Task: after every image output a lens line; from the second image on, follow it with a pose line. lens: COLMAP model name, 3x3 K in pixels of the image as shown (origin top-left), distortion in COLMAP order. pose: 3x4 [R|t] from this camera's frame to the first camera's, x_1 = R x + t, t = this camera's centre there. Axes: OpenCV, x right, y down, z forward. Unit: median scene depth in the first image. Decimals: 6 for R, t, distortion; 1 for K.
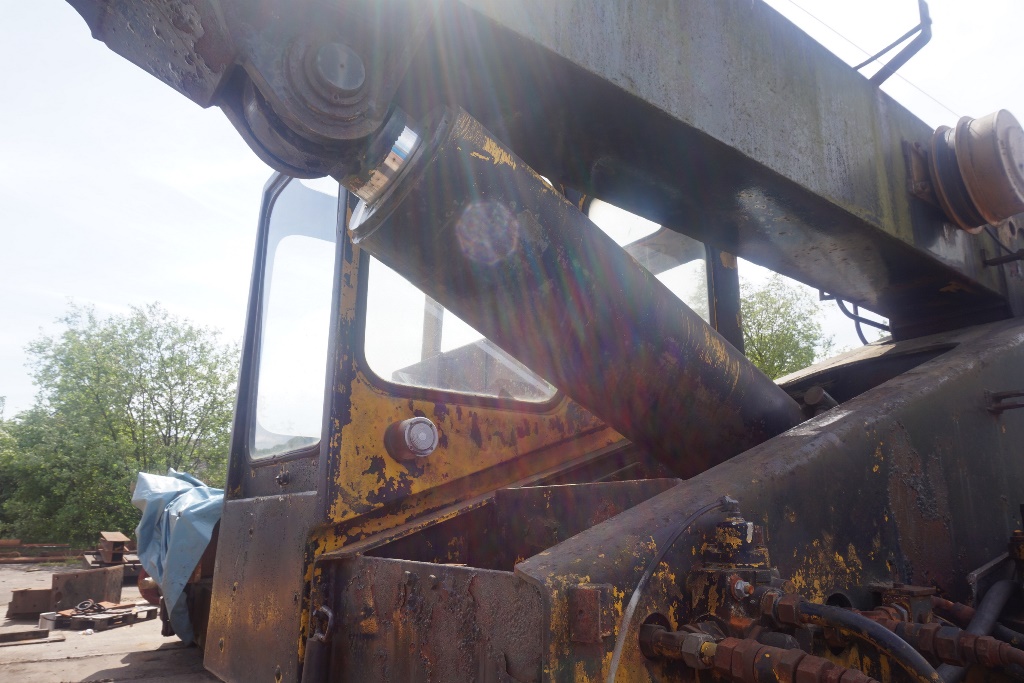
lens RADIAL K [[713.9, 0, 513.4], [0, 713.9, 347.0], [0, 0, 1]] dist [-0.047530, 0.002583]
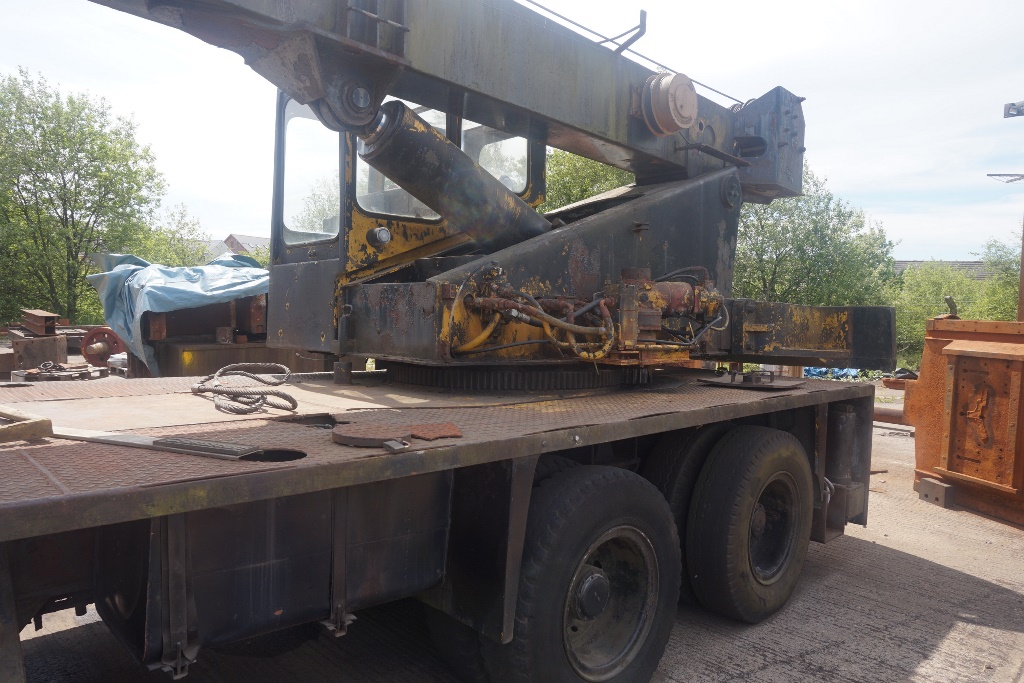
lens RADIAL K [[713.9, 0, 513.4], [0, 713.9, 347.0], [0, 0, 1]] dist [-0.047530, 0.002583]
pose [[0.989193, 0.001900, 0.146606, -0.048181], [-0.044623, 0.956382, 0.288692, -0.211401], [-0.139663, -0.292114, 0.946131, -1.327307]]
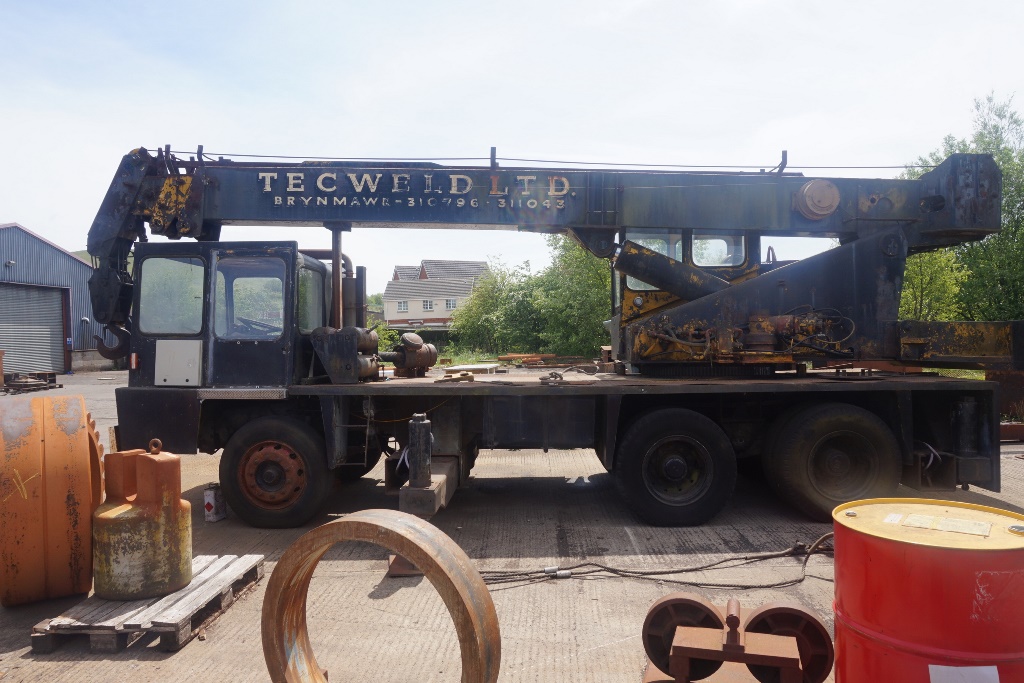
lens RADIAL K [[713.9, 0, 513.4], [0, 713.9, 347.0], [0, 0, 1]] dist [-0.047530, 0.002583]
pose [[0.795500, -0.021793, -0.605561, 1.984573], [0.171996, 0.966371, 0.191165, -0.603005], [0.581031, -0.256226, 0.772497, -3.072956]]
